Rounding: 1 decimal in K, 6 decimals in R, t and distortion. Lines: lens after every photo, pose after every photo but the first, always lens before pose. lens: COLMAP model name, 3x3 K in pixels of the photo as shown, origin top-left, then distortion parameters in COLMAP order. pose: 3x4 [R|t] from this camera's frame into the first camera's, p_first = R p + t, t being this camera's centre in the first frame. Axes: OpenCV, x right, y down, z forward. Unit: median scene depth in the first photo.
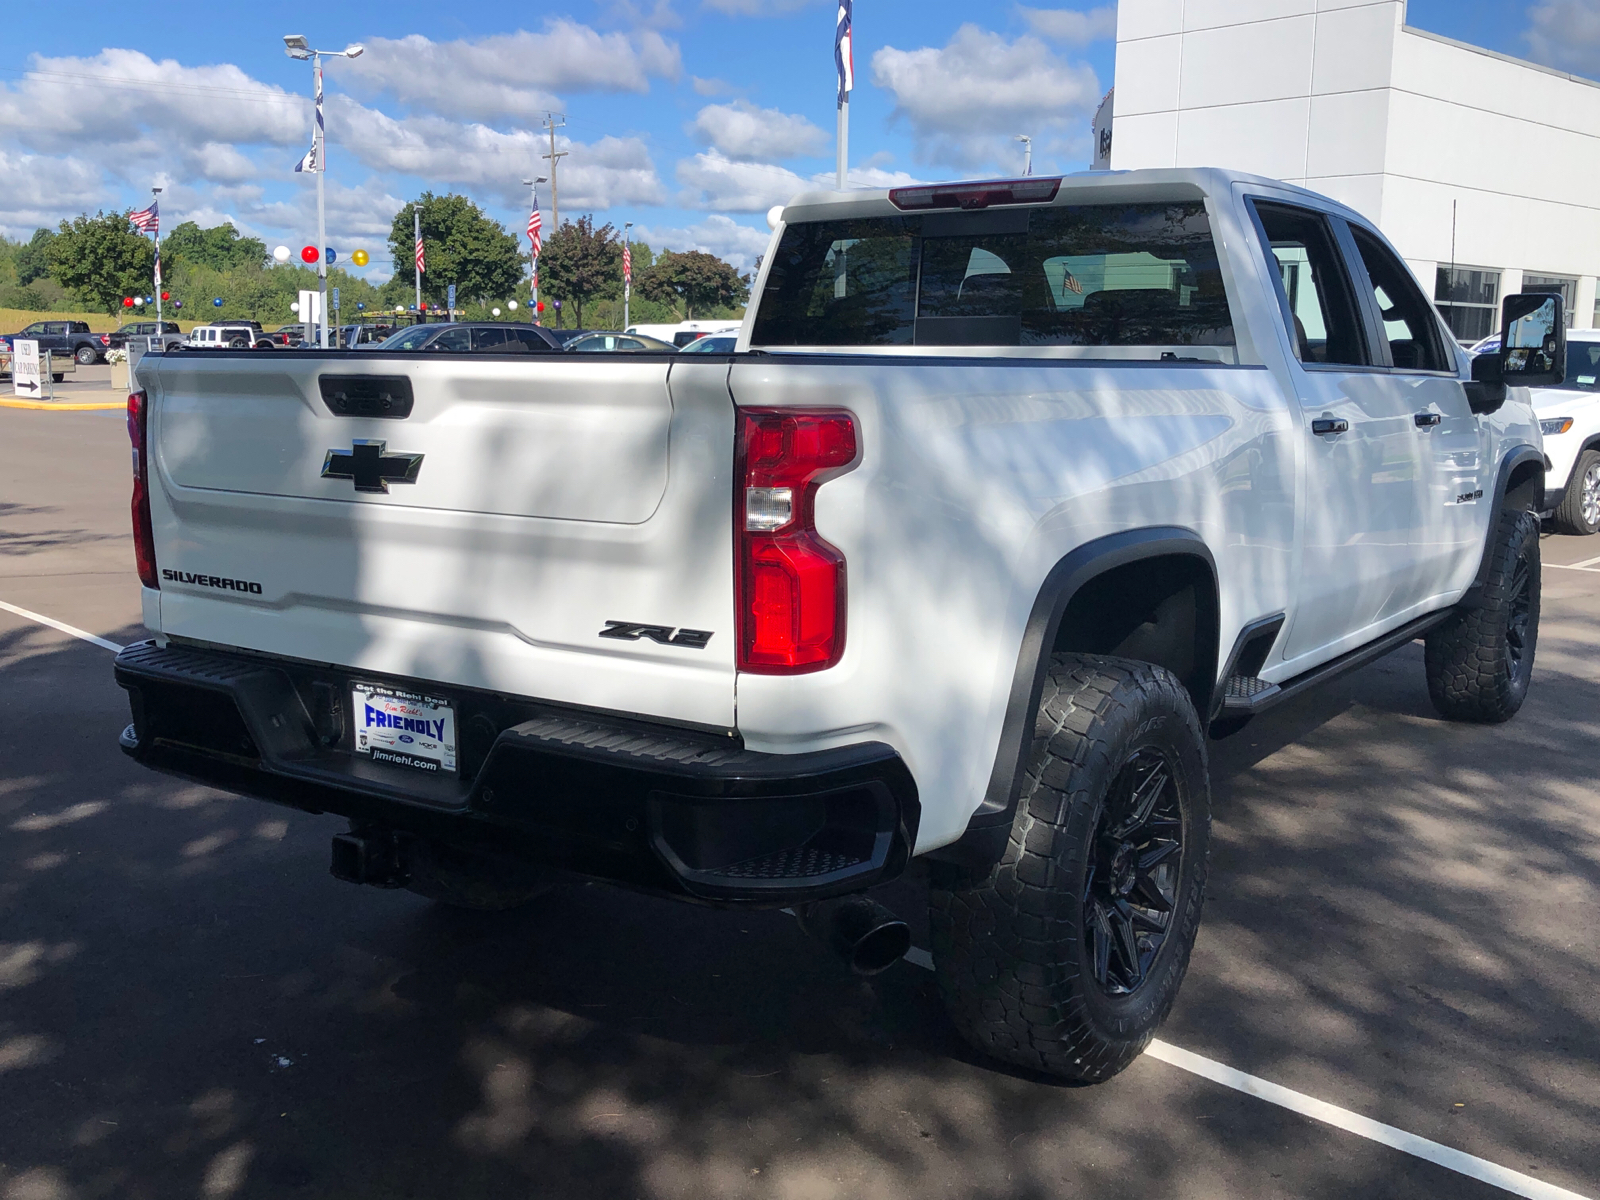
lens RADIAL K [[1584.6, 0, 811.8], [0, 1584.6, 602.7], [0, 0, 1]] dist [0.016757, 0.000000]
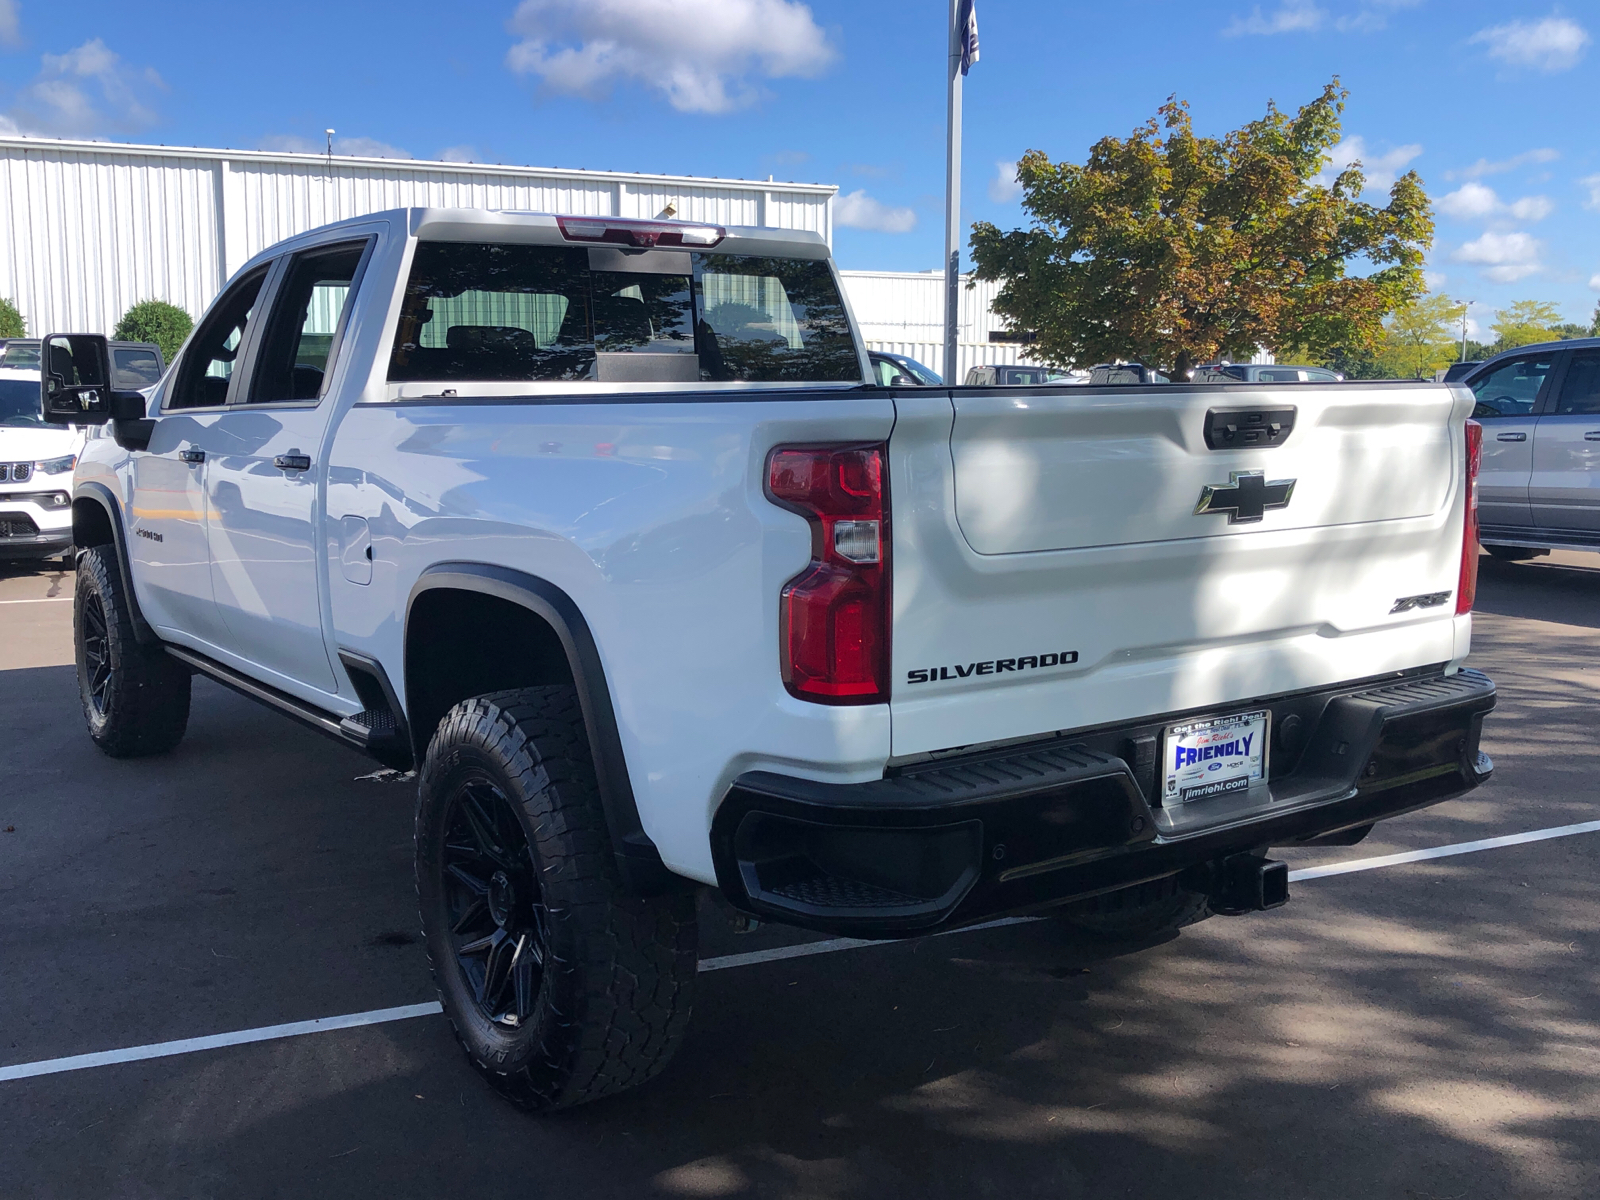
lens RADIAL K [[1584.6, 0, 771.4], [0, 1584.6, 603.2], [0, 0, 1]] dist [0.016757, 0.000000]
pose [[0.356201, -0.130136, 0.925303, -1.283105], [0.153610, 0.984937, 0.079391, -0.140559], [-0.921697, 0.113856, 0.370825, 0.879178]]
